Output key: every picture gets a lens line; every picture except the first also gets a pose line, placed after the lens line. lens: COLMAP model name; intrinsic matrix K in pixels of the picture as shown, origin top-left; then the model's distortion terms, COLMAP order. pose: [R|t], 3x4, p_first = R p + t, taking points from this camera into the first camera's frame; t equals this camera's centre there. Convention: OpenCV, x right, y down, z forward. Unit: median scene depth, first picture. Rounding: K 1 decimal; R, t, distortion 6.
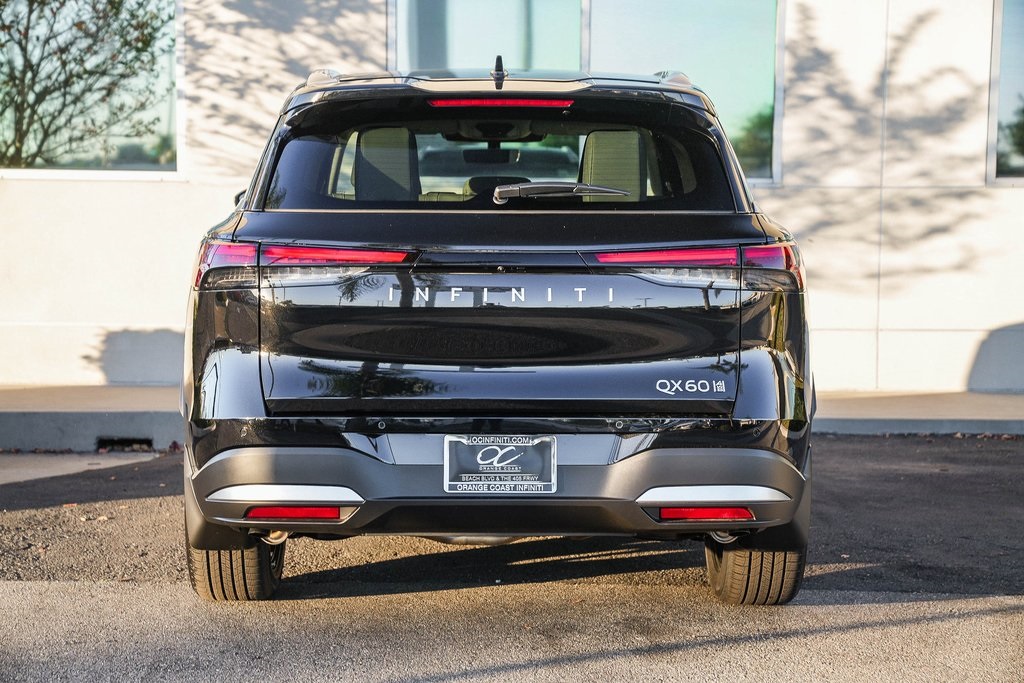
lens RADIAL K [[1967.4, 0, 519.0], [0, 1967.4, 339.2], [0, 0, 1]] dist [0.236759, 0.000000]
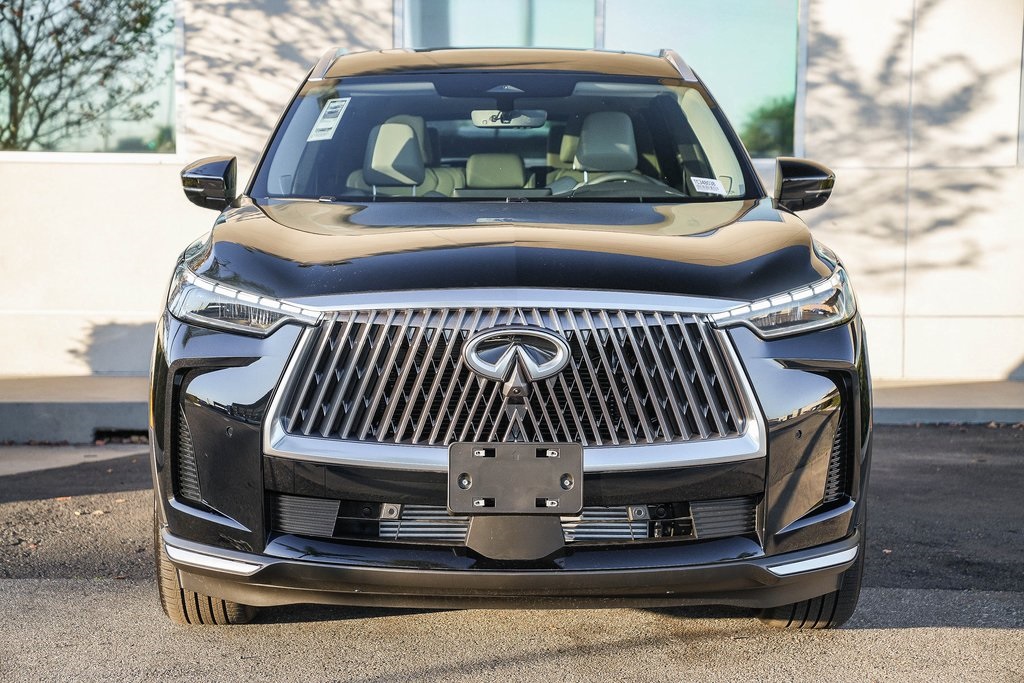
lens RADIAL K [[1967.4, 0, 505.8], [0, 1967.4, 340.5], [0, 0, 1]] dist [0.236759, 0.000000]
pose [[0.999970, -0.002715, -0.007258, -0.005392], [0.002735, 0.999993, 0.002673, 0.004111], [0.007251, -0.002693, 0.999970, 0.036302]]
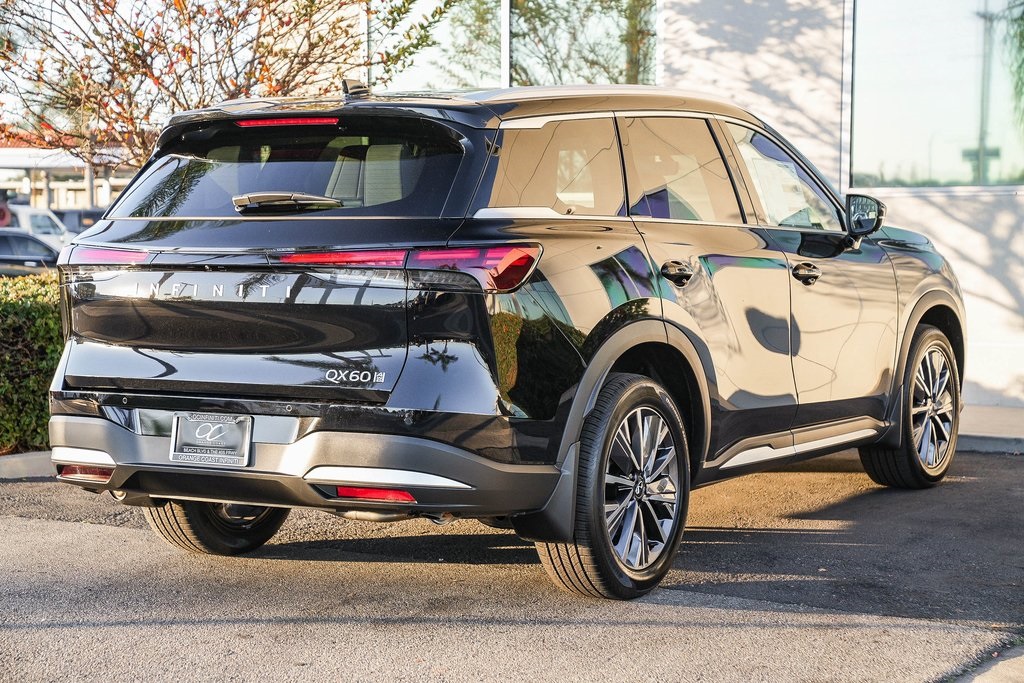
lens RADIAL K [[1967.4, 0, 506.2], [0, 1967.4, 340.1], [0, 0, 1]] dist [0.236759, 0.000000]
pose [[0.844622, 0.021517, -0.534930, 0.334614], [-0.027342, 0.999622, -0.002962, 0.002126], [0.534664, 0.017128, 0.844891, 0.055054]]
